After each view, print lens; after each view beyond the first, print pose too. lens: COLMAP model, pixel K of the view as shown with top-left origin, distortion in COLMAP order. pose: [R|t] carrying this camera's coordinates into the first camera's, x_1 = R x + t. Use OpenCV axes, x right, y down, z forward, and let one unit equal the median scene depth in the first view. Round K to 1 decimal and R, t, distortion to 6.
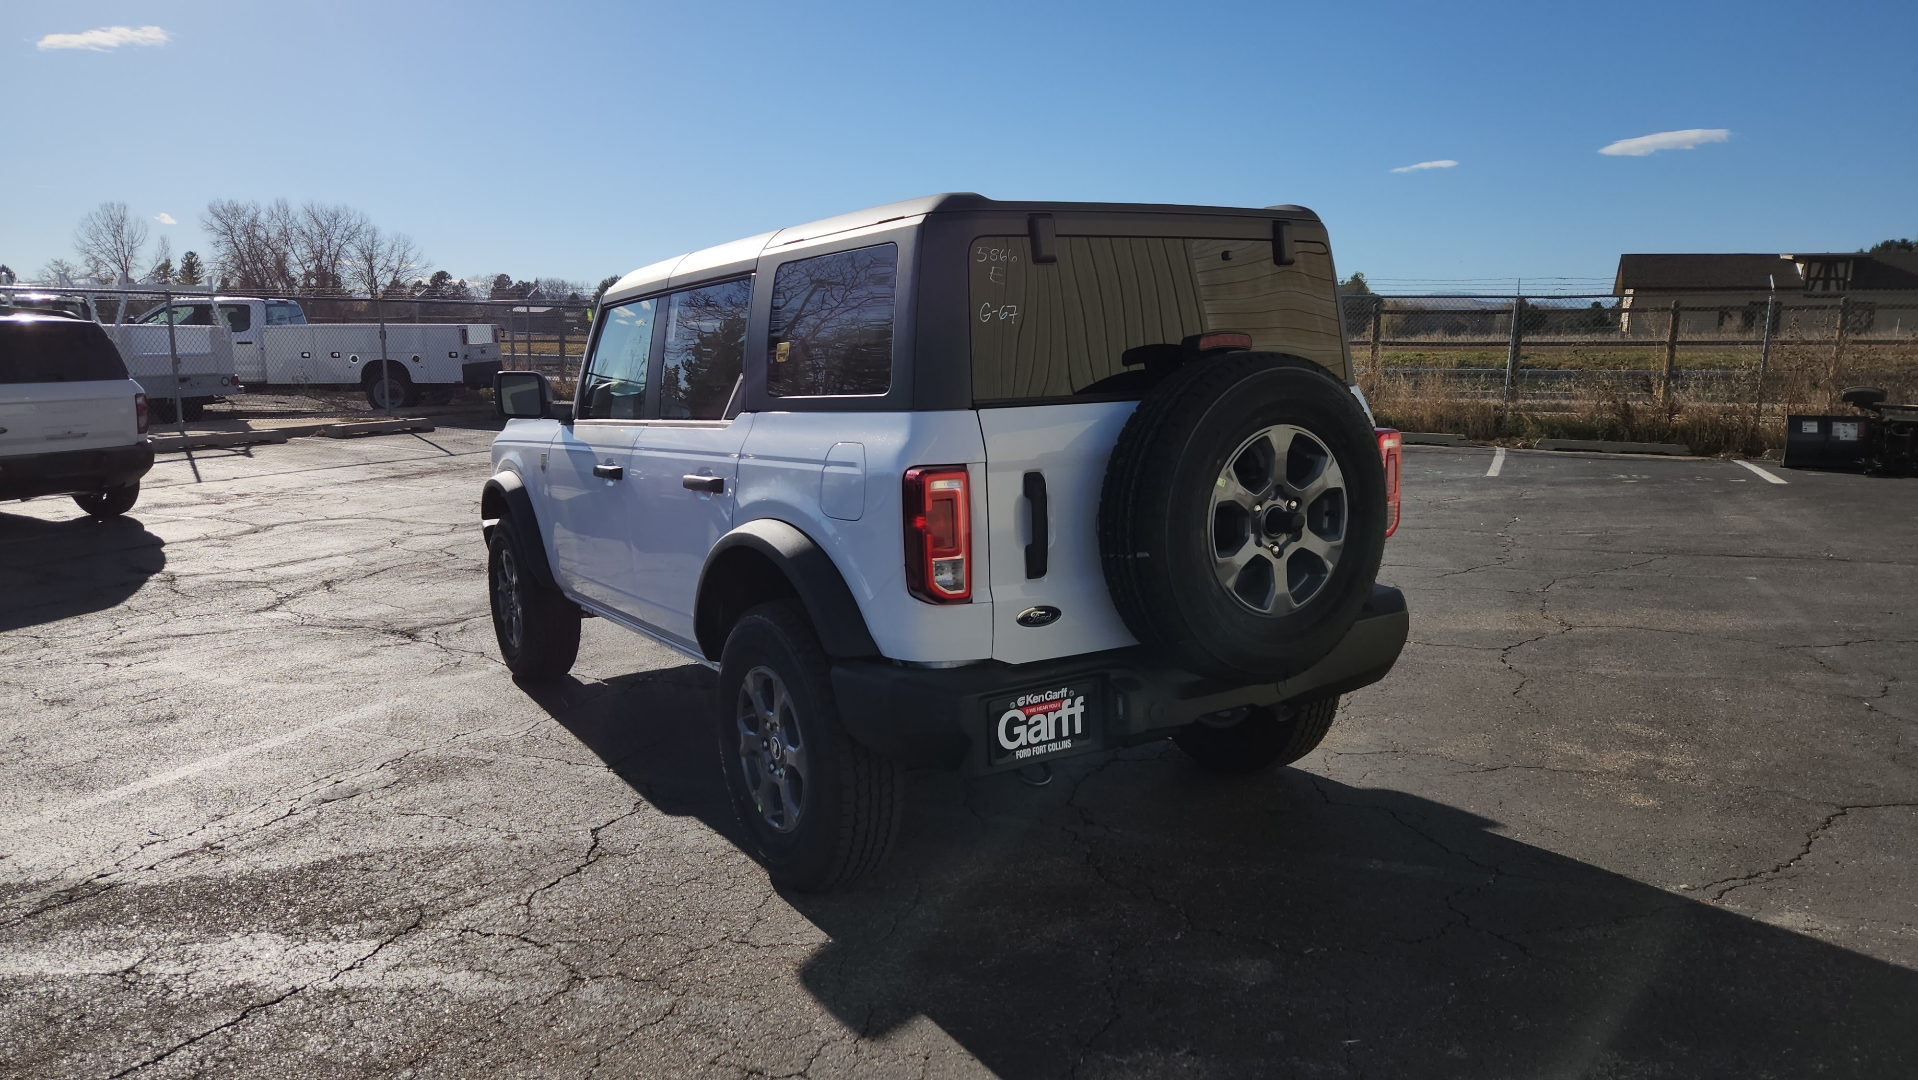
lens RADIAL K [[1287.6, 0, 935.5], [0, 1287.6, 555.8], [0, 0, 1]] dist [0.050975, -0.009648]
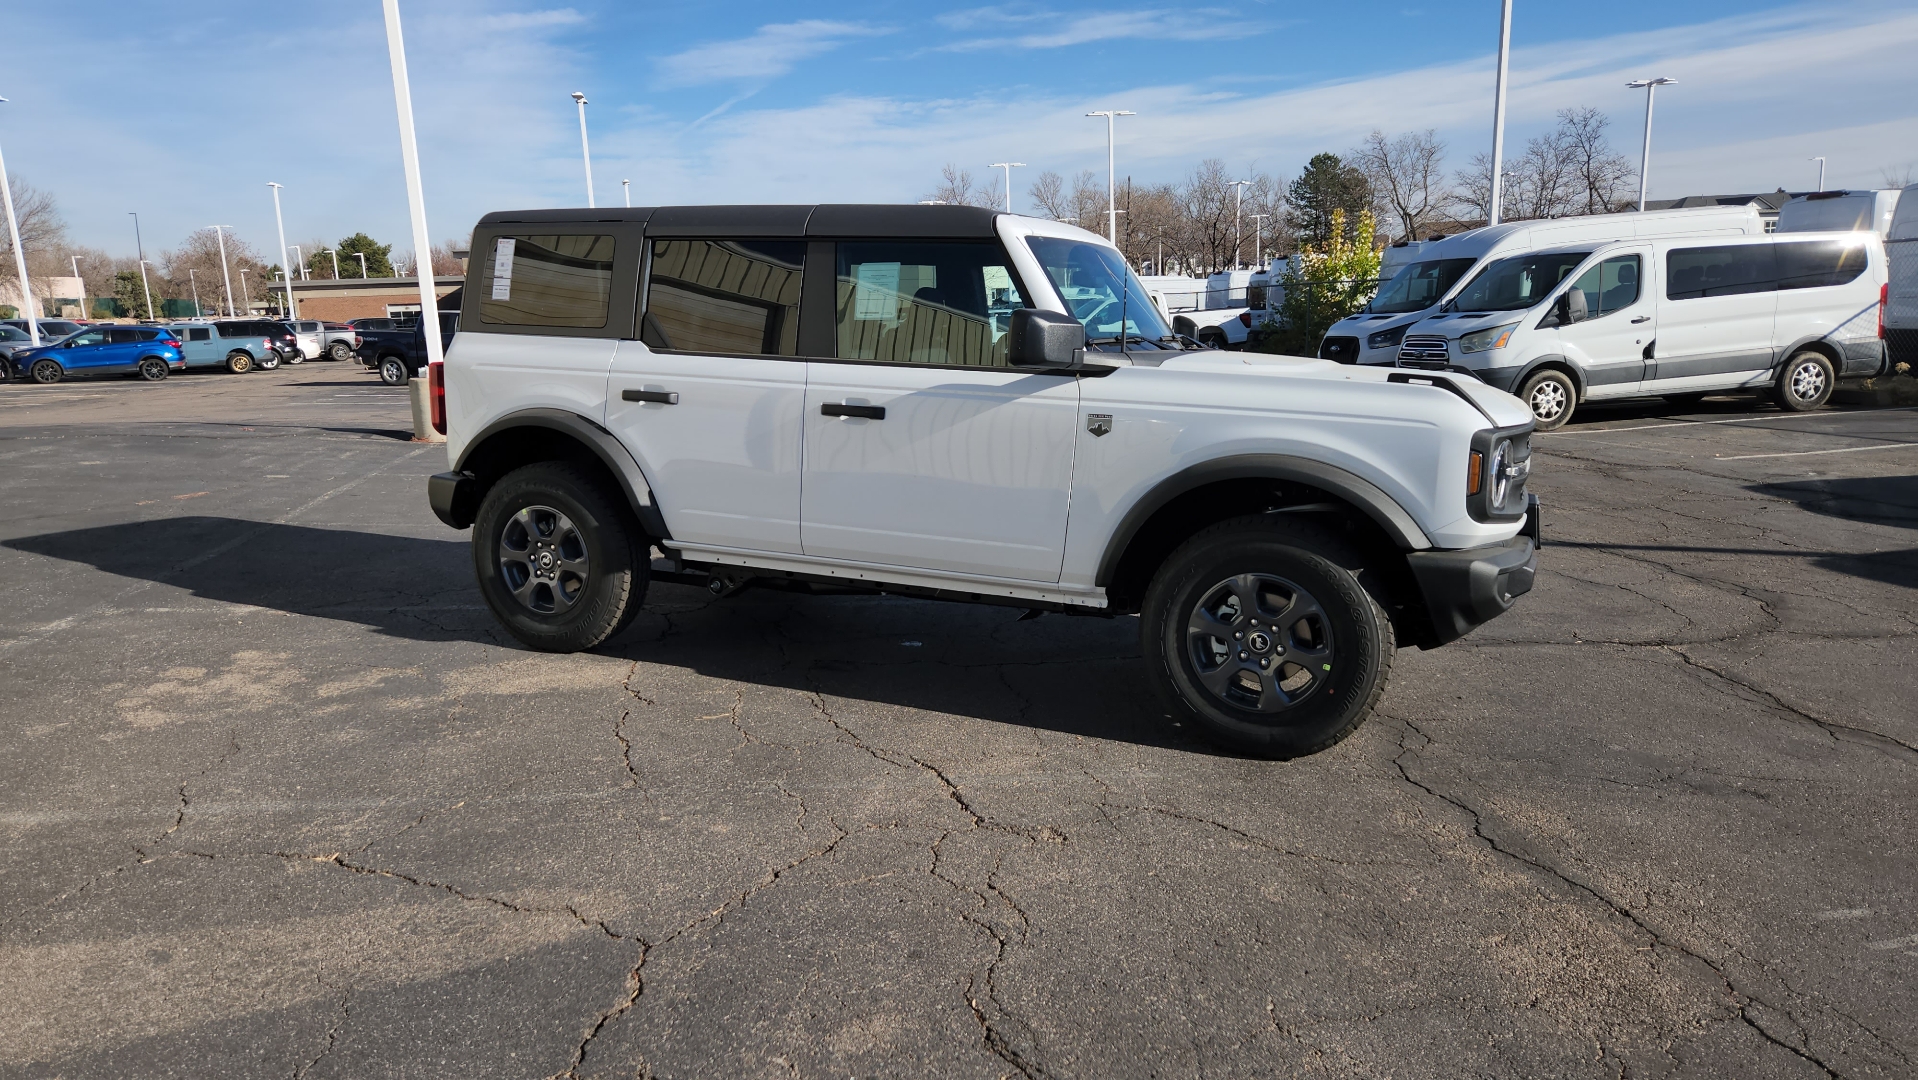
lens RADIAL K [[1277.1, 0, 917.3], [0, 1277.1, 560.5], [0, 0, 1]] dist [0.065562, -0.046274]
pose [[-0.831086, 0.122545, -0.542474, 0.756901], [-0.070528, 0.944322, 0.321375, -0.414710], [0.551653, 0.305350, -0.776170, 2.644303]]
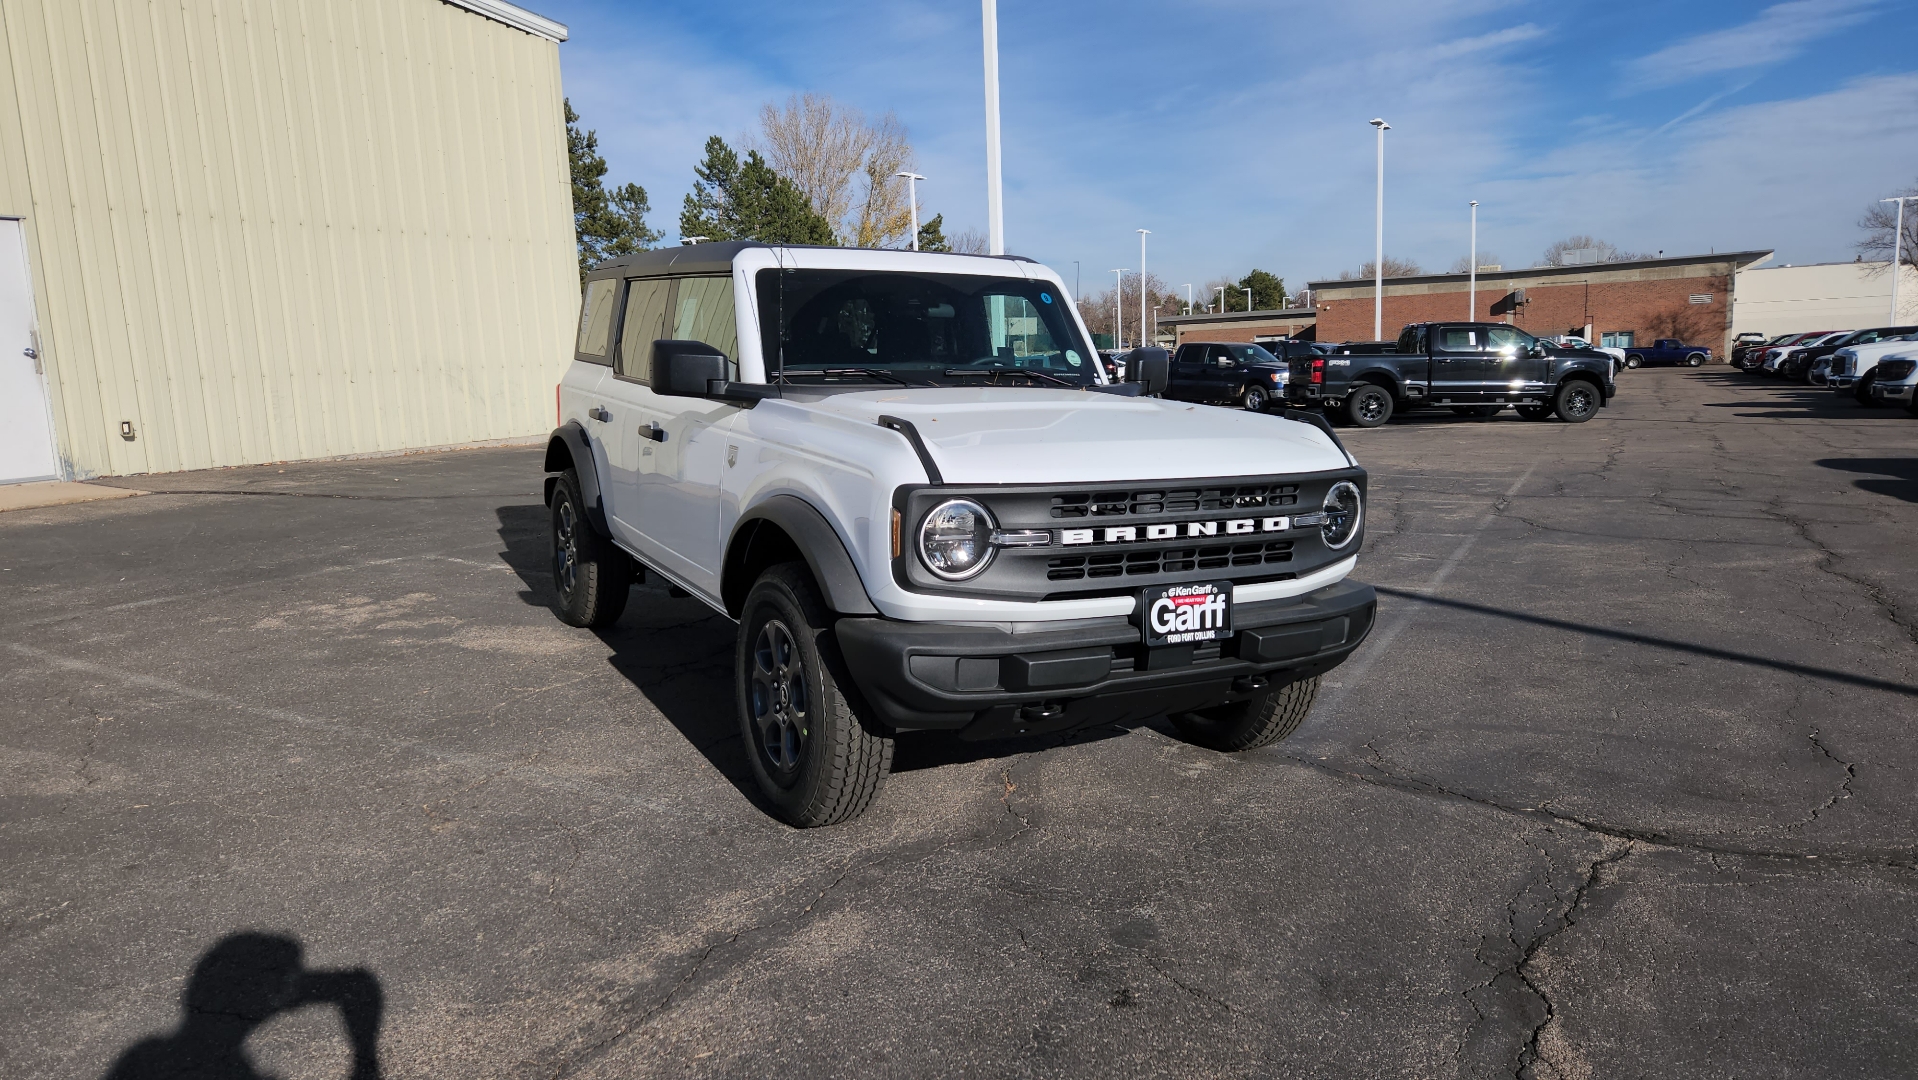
lens RADIAL K [[1277.1, 0, 927.9], [0, 1277.1, 549.4], [0, 0, 1]] dist [0.065562, -0.046274]
pose [[-0.997375, 0.005016, 0.072231, -0.319500], [0.027025, 0.951296, 0.307092, -0.440835], [-0.067172, 0.308238, -0.948935, 2.918247]]
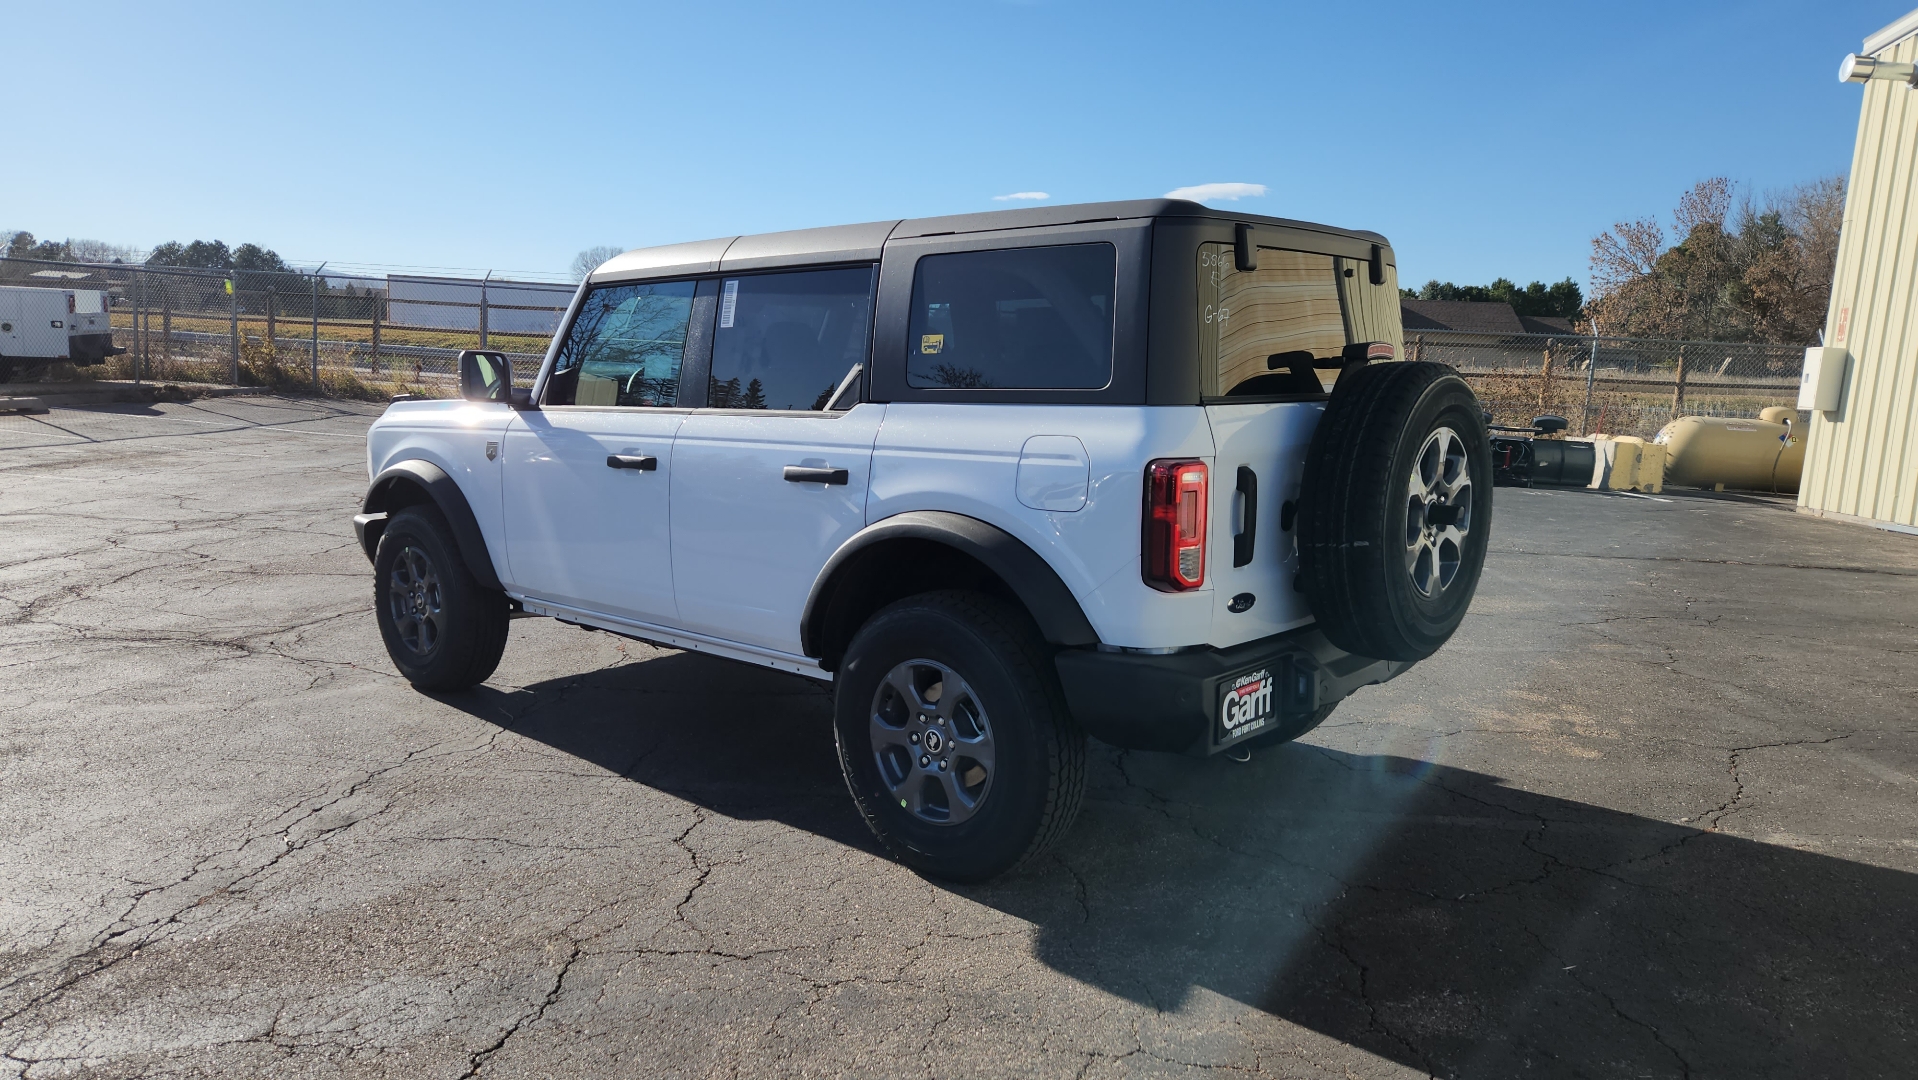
lens RADIAL K [[1277.8, 0, 941.3], [0, 1277.8, 551.5], [0, 0, 1]] dist [0.064151, -0.040205]
pose [[0.955994, -0.004360, 0.293353, -0.405056], [0.005699, 0.999977, -0.003708, 0.006417], [-0.293330, 0.005216, 0.955997, 0.054555]]
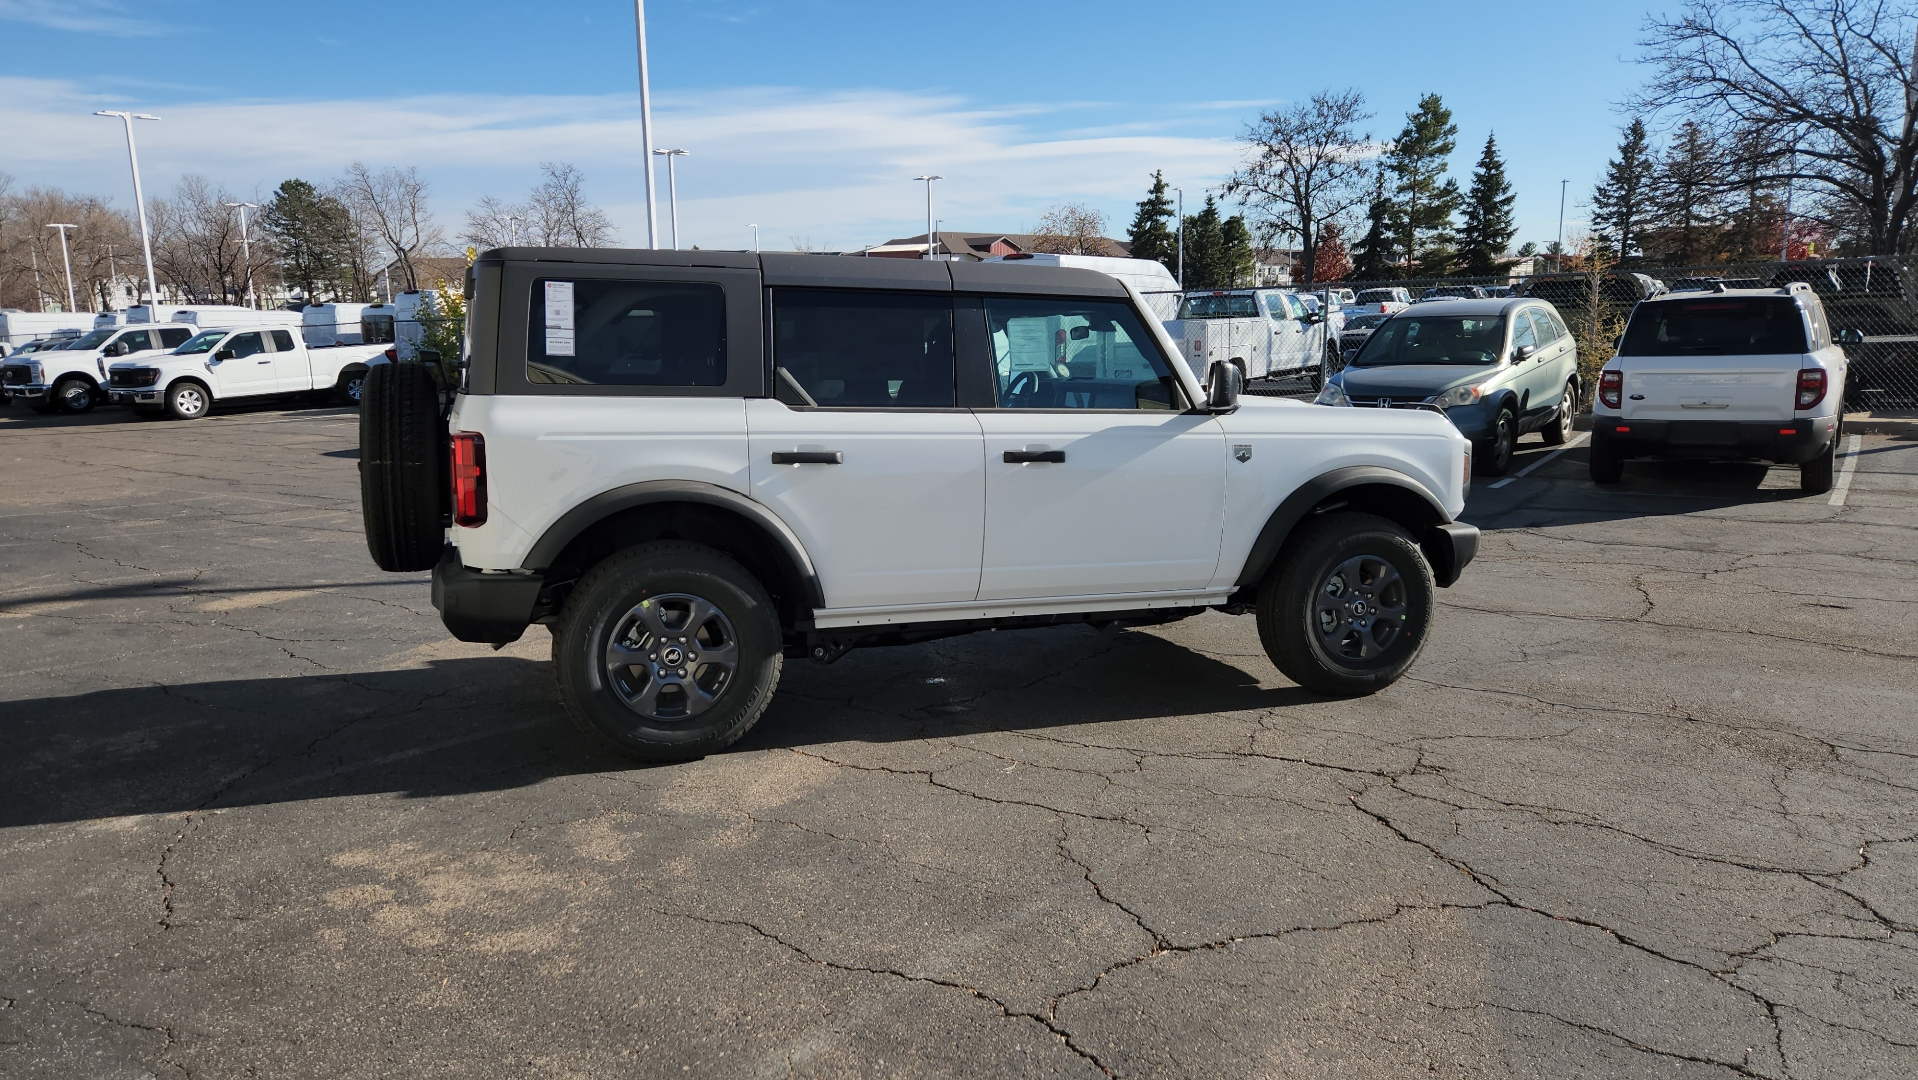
lens RADIAL K [[1275.4, 0, 935.6], [0, 1275.4, 558.9], [0, 0, 1]] dist [0.069804, -0.048723]
pose [[-0.215134, 0.180062, -0.959841, 1.454319], [-0.139708, 0.967071, 0.212732, -0.306958], [0.966540, 0.179864, -0.182894, 1.718072]]
